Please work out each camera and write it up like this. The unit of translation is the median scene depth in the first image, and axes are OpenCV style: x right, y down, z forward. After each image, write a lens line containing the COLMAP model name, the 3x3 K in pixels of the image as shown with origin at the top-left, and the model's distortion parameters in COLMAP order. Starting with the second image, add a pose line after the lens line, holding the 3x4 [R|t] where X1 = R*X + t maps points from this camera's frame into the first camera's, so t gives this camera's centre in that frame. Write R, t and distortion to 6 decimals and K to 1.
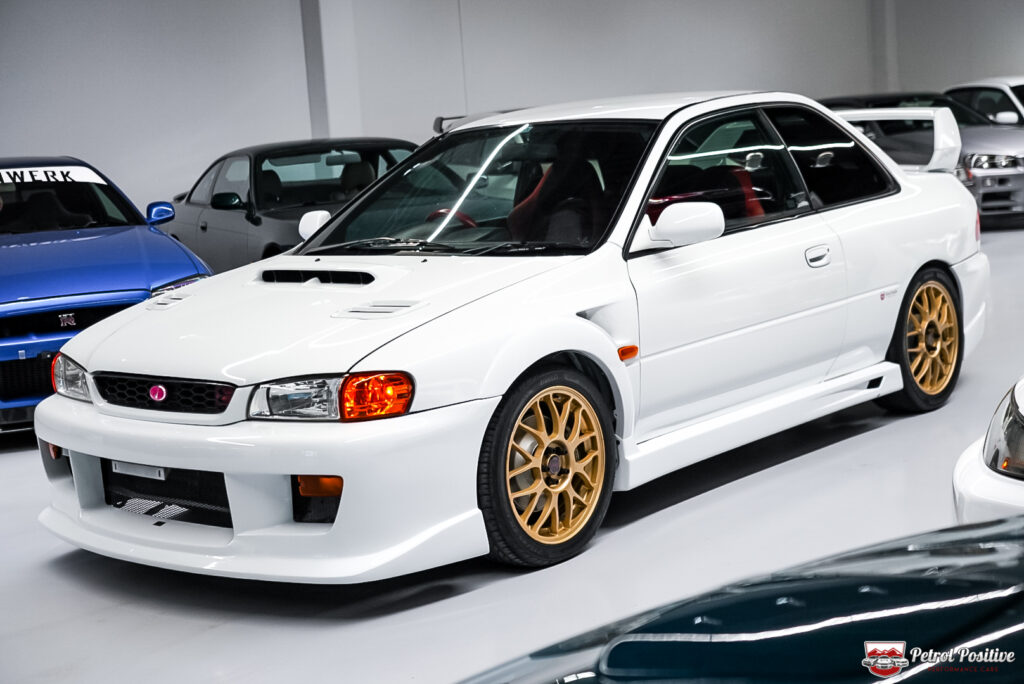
lens RADIAL K [[1597.3, 0, 512.0], [0, 1597.3, 342.0], [0, 0, 1]] dist [0.027533, 0.135414]
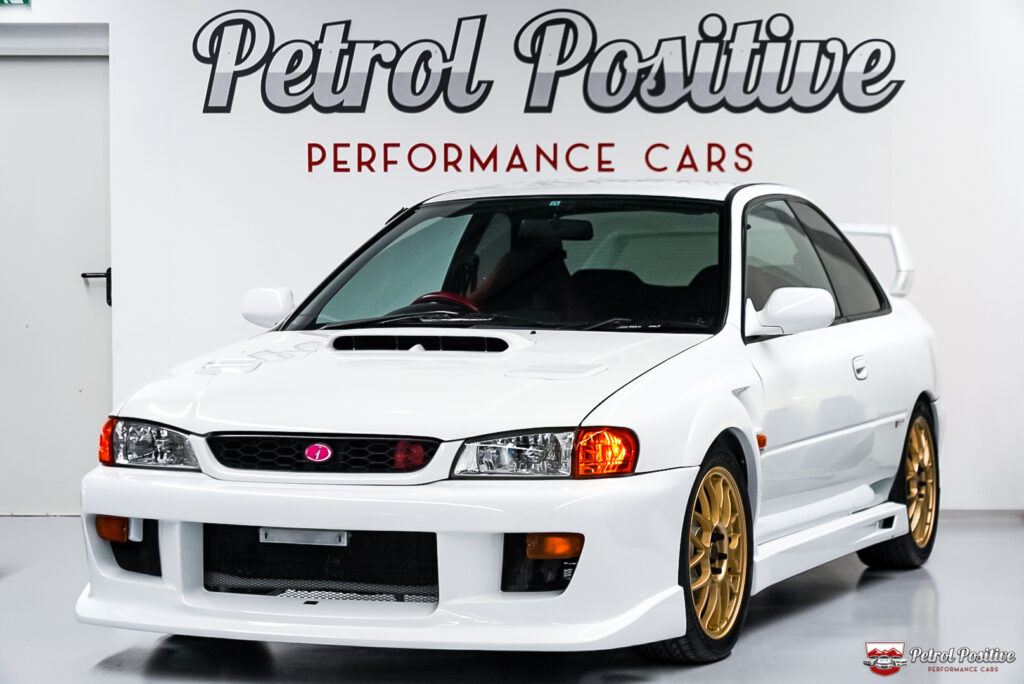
lens RADIAL K [[2736.0, 0, 512.0], [0, 2736.0, 342.0], [0, 0, 1]] dist [0.039427, -7.442234]
pose [[0.945561, 0.055287, 0.320715, -0.624311], [-0.015815, 0.992106, -0.124400, 0.161707], [-0.325061, 0.112556, 0.938971, -0.469938]]
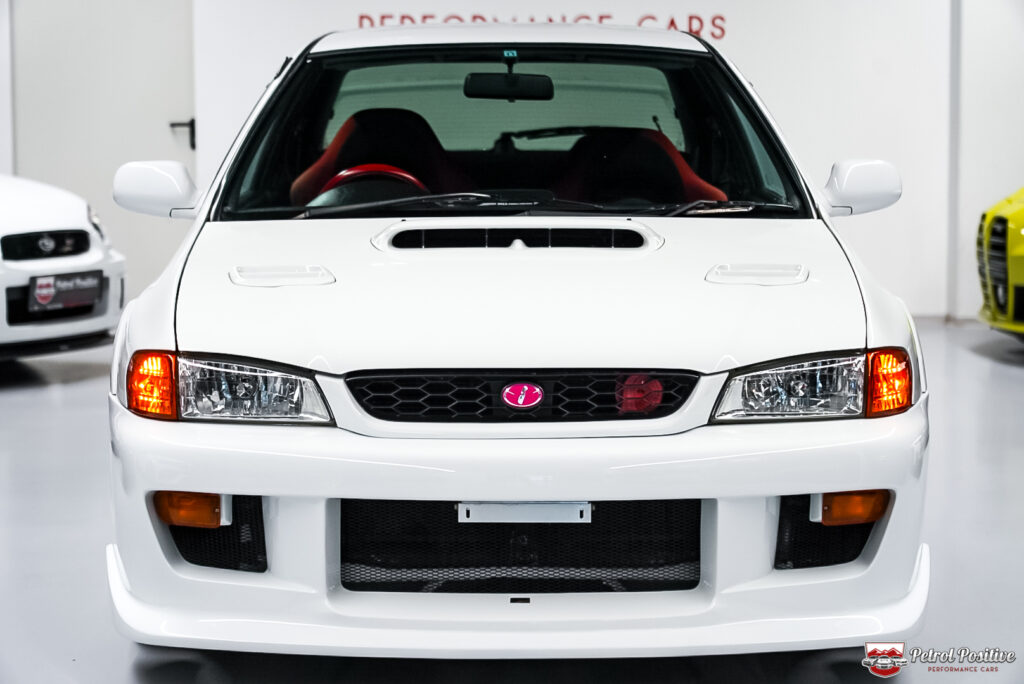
lens RADIAL K [[2662.5, 0, 512.0], [0, 2662.5, 342.0], [0, 0, 1]] dist [-0.065188, -0.066553]
pose [[0.760346, 0.006183, 0.649489, -0.947255], [0.043526, 0.997222, -0.060450, 0.077278], [-0.648058, 0.074233, 0.757964, 0.193177]]
